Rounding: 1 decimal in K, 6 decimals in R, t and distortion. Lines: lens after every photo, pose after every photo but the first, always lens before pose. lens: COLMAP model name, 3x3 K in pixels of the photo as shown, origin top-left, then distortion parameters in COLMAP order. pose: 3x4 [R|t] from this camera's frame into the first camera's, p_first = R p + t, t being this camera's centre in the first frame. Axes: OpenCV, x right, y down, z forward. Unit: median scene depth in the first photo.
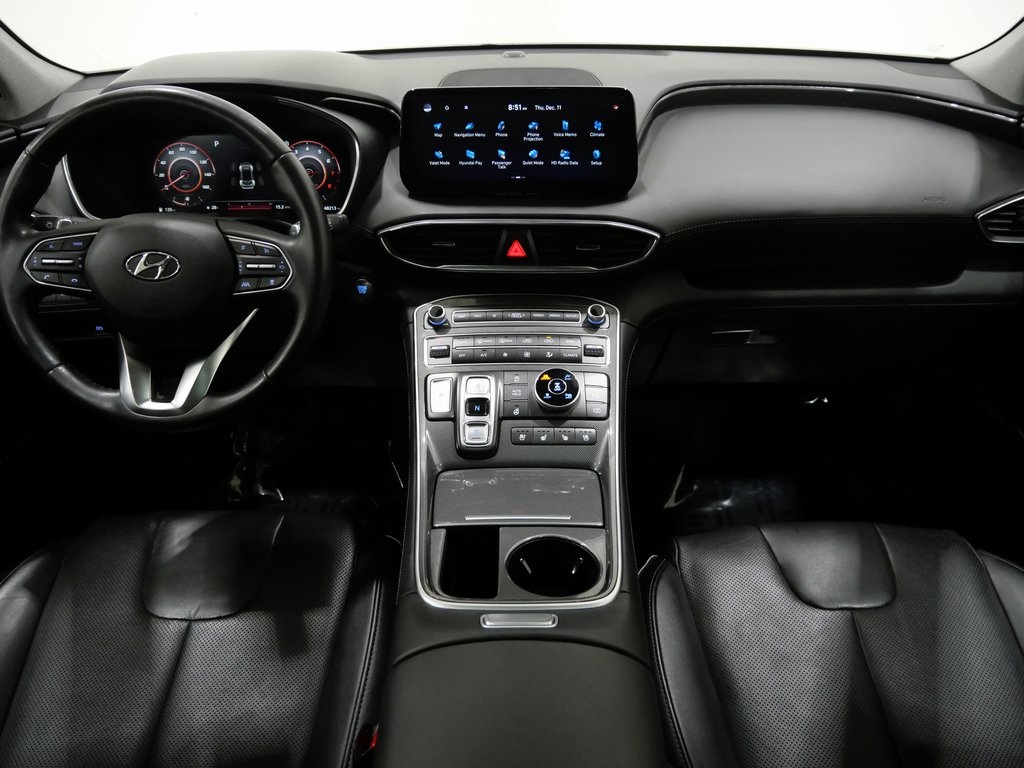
lens RADIAL K [[738.6, 0, 509.8], [0, 738.6, 380.9], [0, 0, 1]] dist [-0.041860, 0.011162]
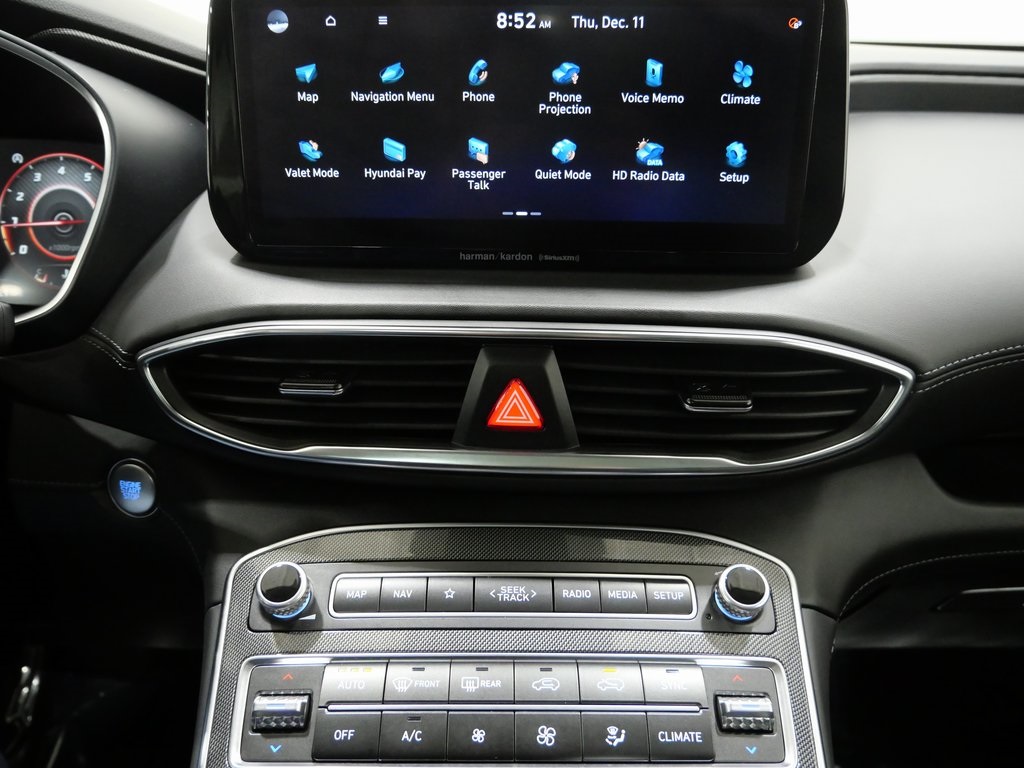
lens RADIAL K [[738.6, 0, 509.4], [0, 738.6, 380.9], [0, 0, 1]] dist [-0.041860, 0.011162]
pose [[0.999712, 0.013770, 0.019649, -0.001153], [-0.010614, 0.988237, -0.152560, -0.137075], [-0.021518, 0.152307, 0.988099, 0.650579]]
